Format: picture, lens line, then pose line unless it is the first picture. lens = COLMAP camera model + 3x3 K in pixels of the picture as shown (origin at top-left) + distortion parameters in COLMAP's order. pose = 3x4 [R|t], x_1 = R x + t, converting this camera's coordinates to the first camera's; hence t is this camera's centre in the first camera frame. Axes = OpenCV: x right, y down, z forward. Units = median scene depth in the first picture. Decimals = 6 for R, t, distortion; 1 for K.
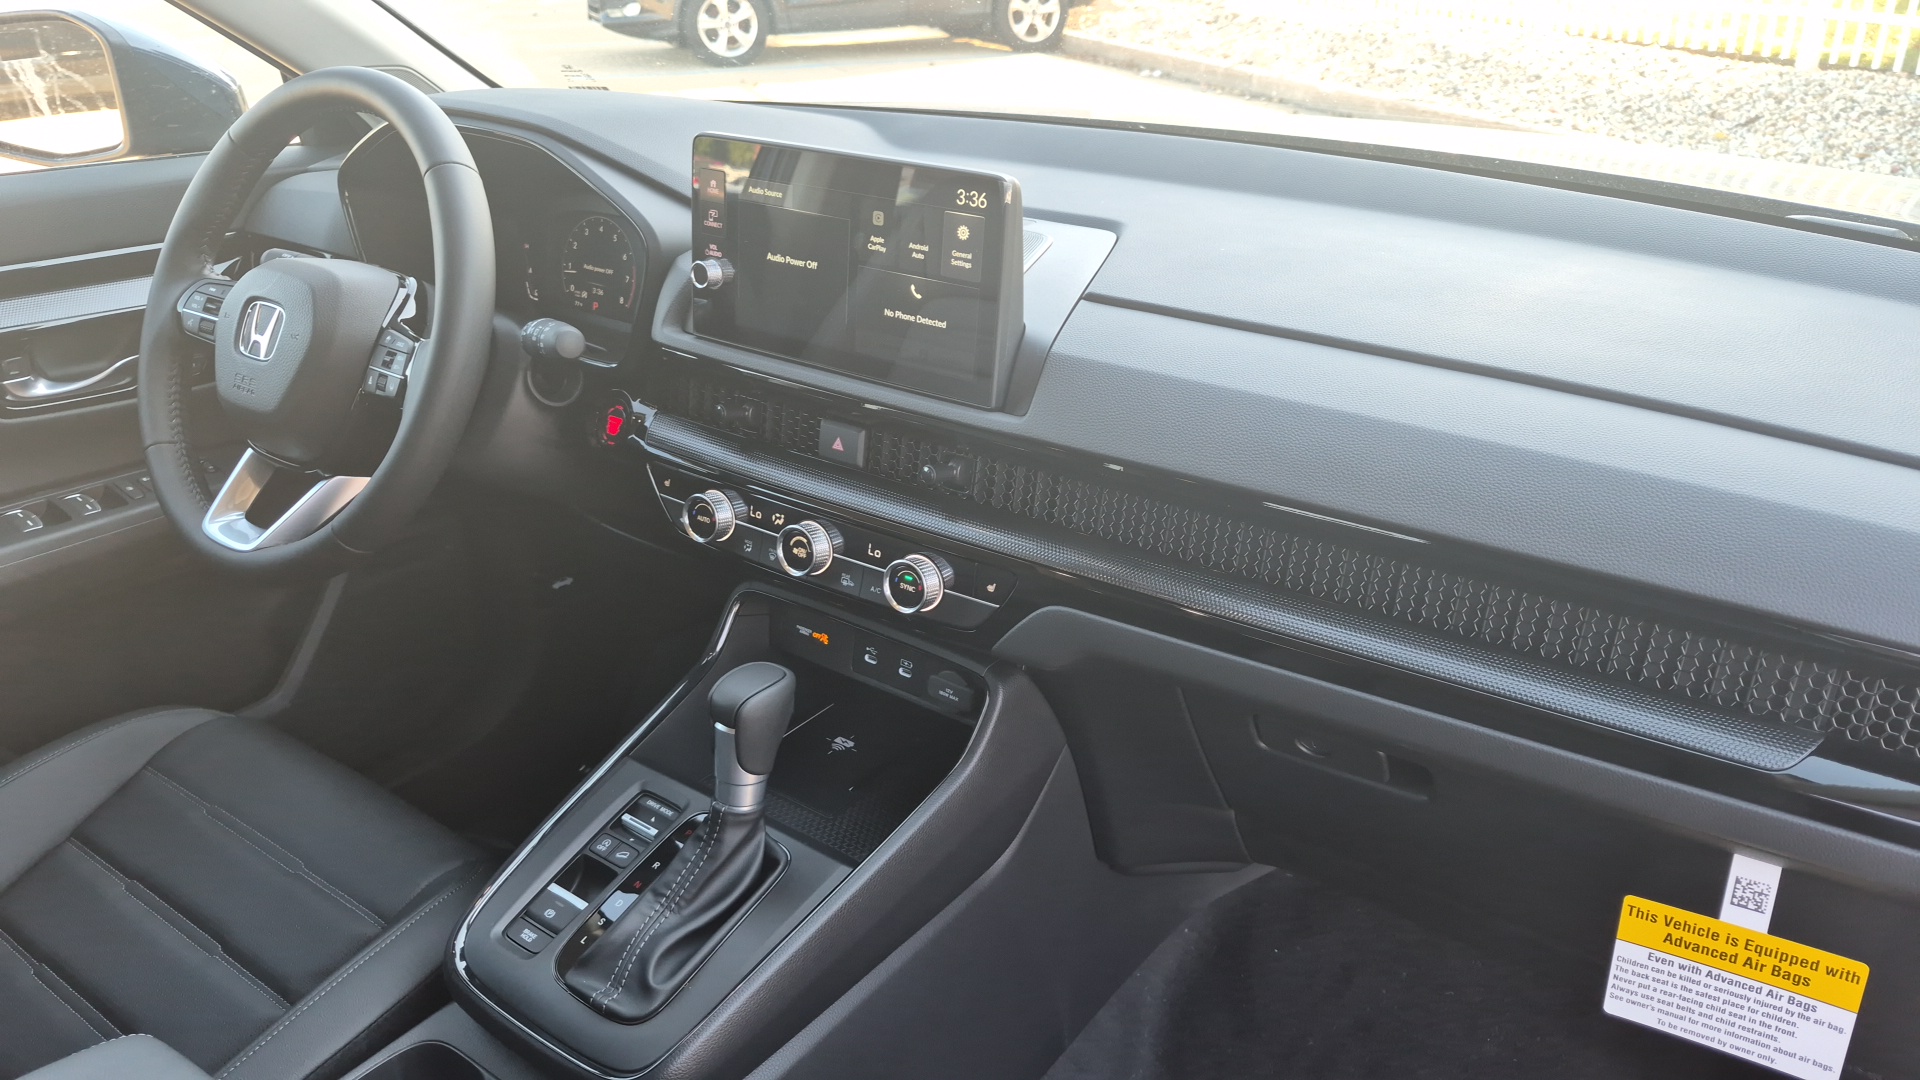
lens RADIAL K [[1310.1, 0, 998.3], [0, 1310.1, 539.6], [0, 0, 1]] dist [0.108431, -0.119562]
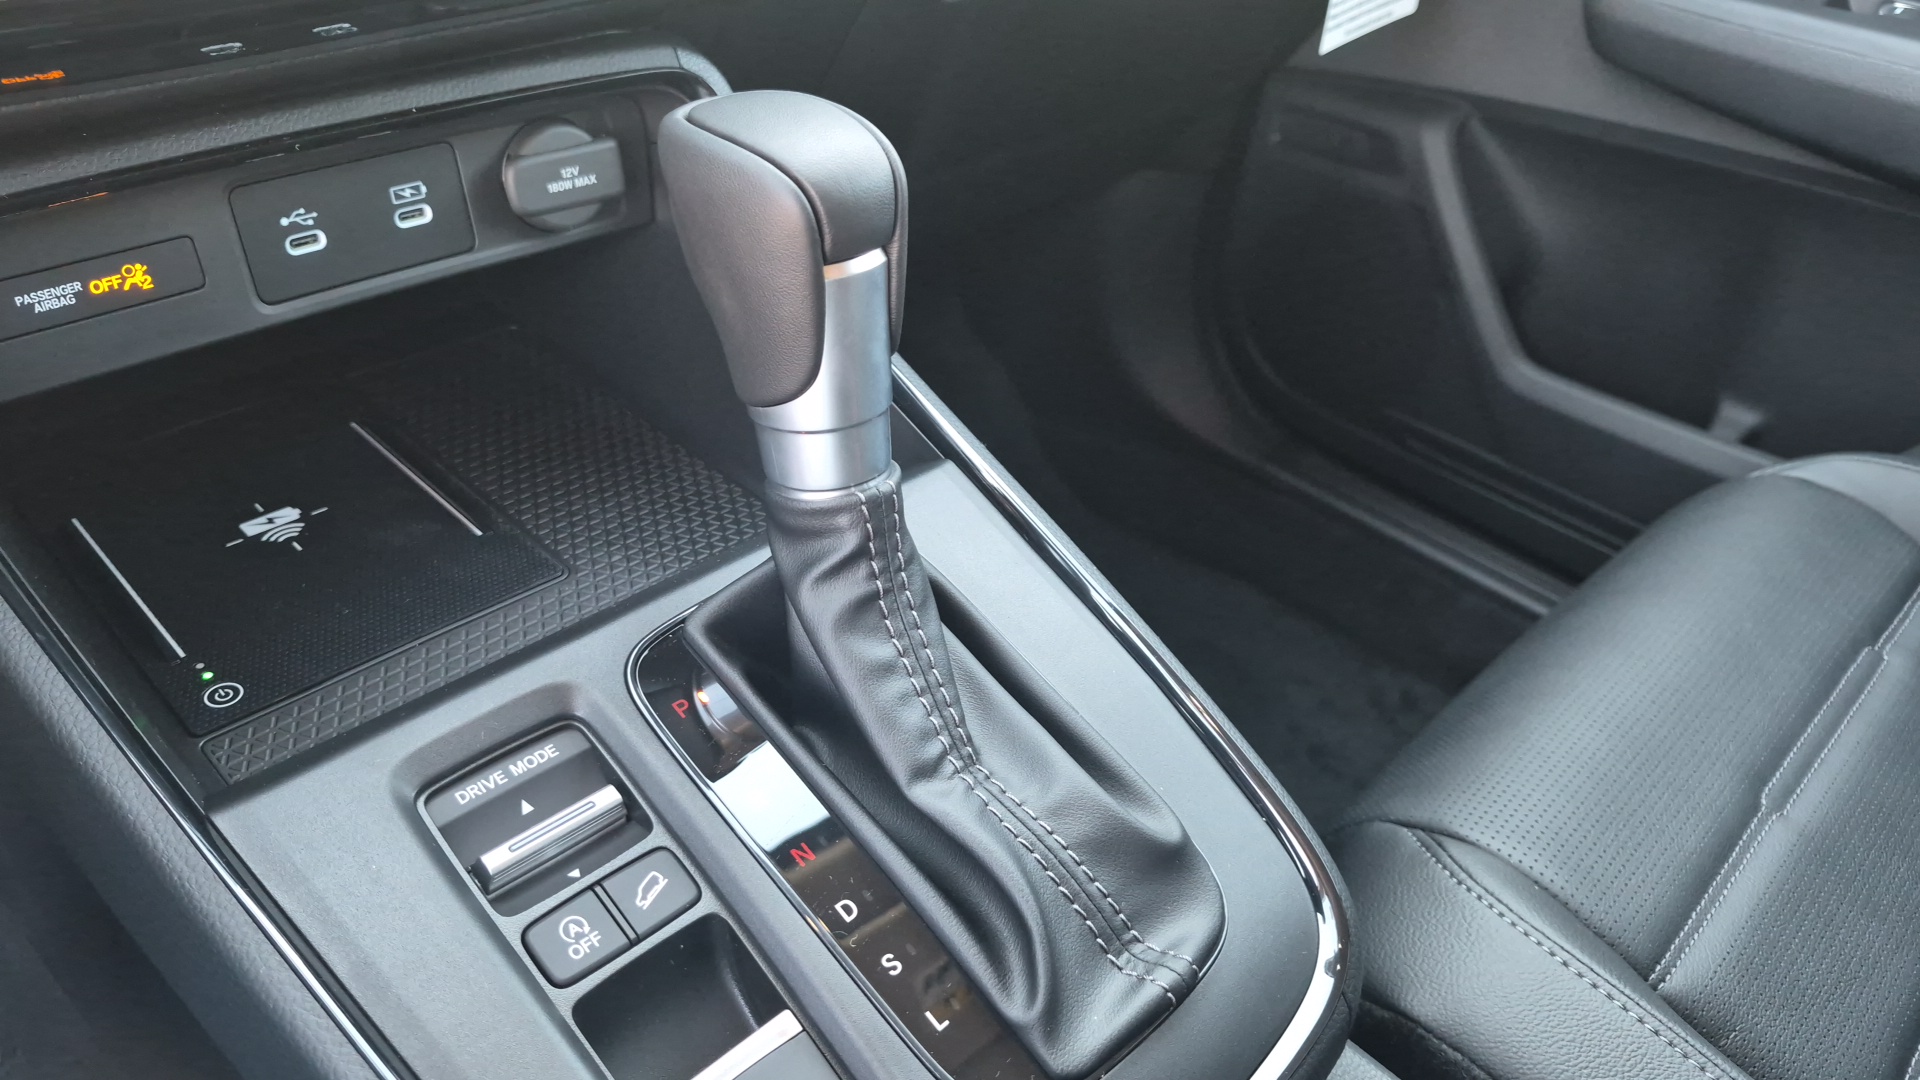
lens RADIAL K [[1366.4, 0, 917.3], [0, 1366.4, 539.3], [0, 0, 1]] dist [0.078615, -0.139406]
pose [[0.183393, -0.578913, 0.794497, -0.520251], [0.354561, 0.792758, 0.495803, 0.028274], [-0.916872, 0.190771, 0.350647, 0.858643]]
